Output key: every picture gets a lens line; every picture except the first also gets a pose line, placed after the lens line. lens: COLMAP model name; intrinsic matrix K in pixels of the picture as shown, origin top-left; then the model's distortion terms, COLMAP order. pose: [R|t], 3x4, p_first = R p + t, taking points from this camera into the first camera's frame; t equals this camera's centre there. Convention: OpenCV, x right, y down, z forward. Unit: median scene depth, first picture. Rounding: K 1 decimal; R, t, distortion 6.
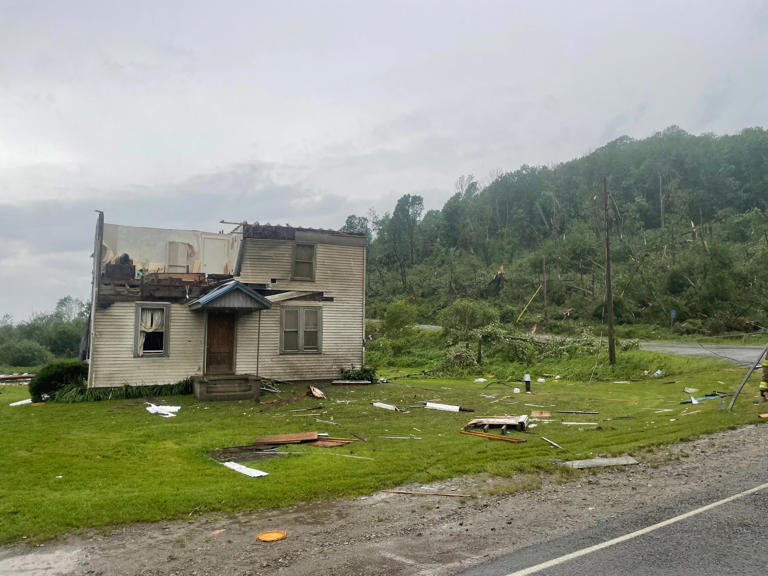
lens RADIAL K [[597.4, 0, 382.1], [0, 597.4, 291.0], [0, 0, 1]] dist [0.063405, -0.018720]
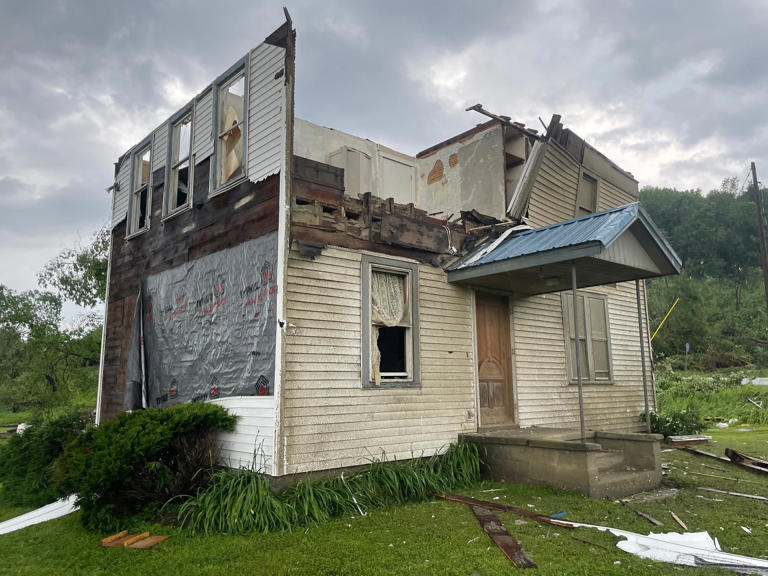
lens RADIAL K [[597.4, 0, 384.3], [0, 597.4, 281.7], [0, 0, 1]] dist [0.063405, -0.018720]
pose [[0.962982, 0.034662, 0.267330, -0.449663], [-0.009485, 0.995442, -0.094901, 0.068653], [-0.269400, 0.088852, 0.958921, 0.549298]]
